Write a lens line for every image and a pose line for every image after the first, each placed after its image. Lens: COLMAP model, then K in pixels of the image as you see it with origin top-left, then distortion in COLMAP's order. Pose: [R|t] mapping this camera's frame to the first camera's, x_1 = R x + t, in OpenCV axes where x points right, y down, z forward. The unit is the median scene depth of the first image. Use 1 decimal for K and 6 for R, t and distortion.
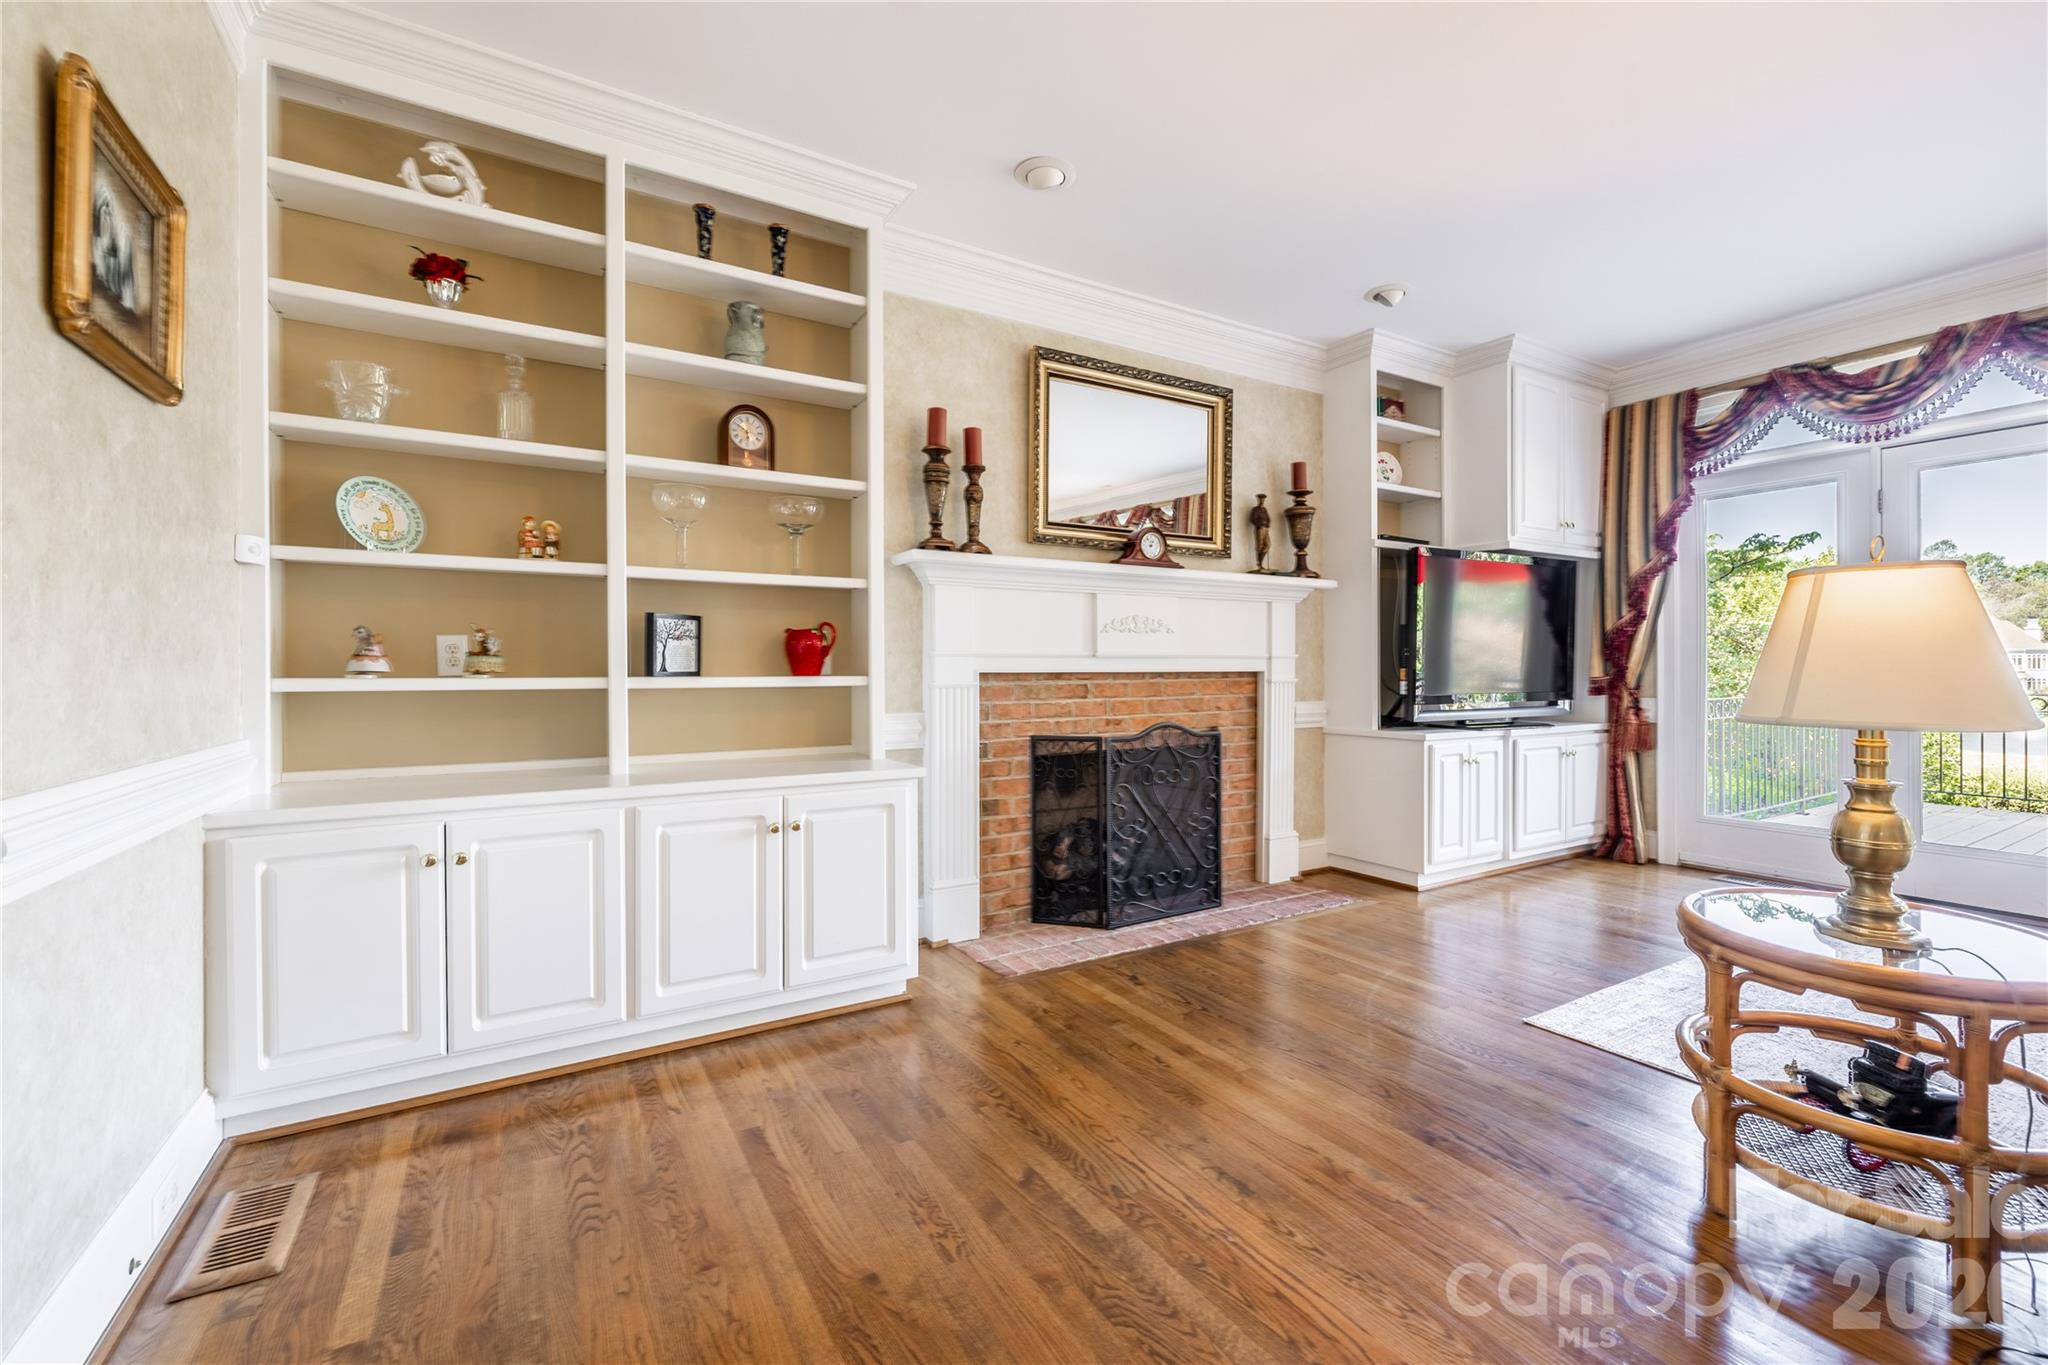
lens RADIAL K [[852.6, 0, 1027.8], [0, 852.6, 671.2], [0, 0, 1]] dist [-0.000070, -0.000337]
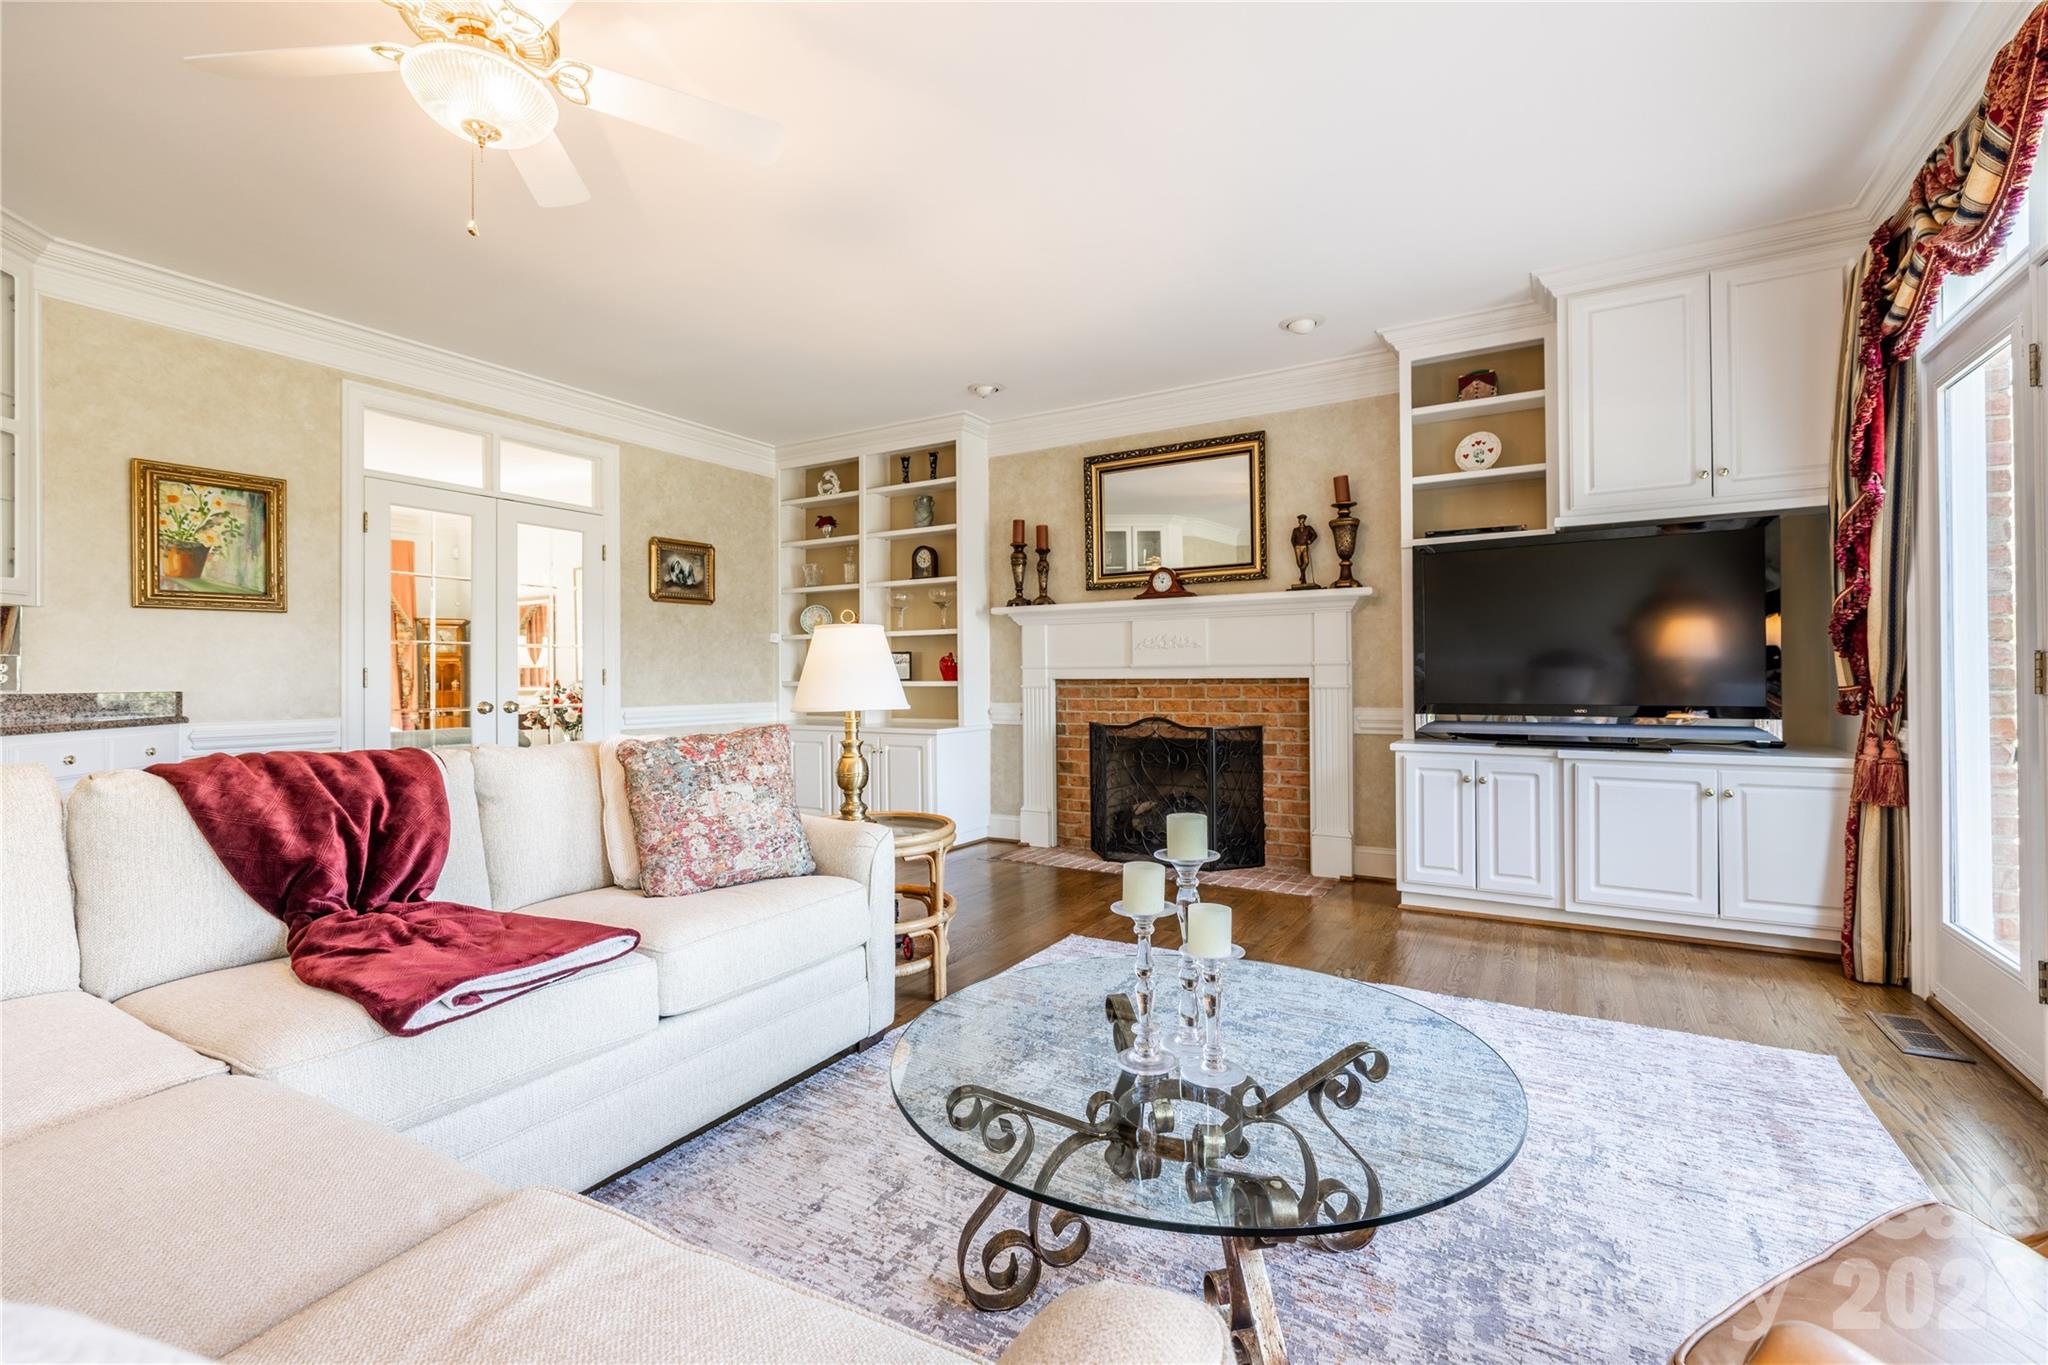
lens RADIAL K [[852.6, 0, 1027.8], [0, 852.6, 671.2], [0, 0, 1]] dist [-0.000070, -0.000337]
pose [[0.486715, -0.006213, -0.873539, 1.215894], [0.004701, 0.999979, -0.004493, -0.005614], [0.873548, -0.001920, 0.486733, 0.187987]]
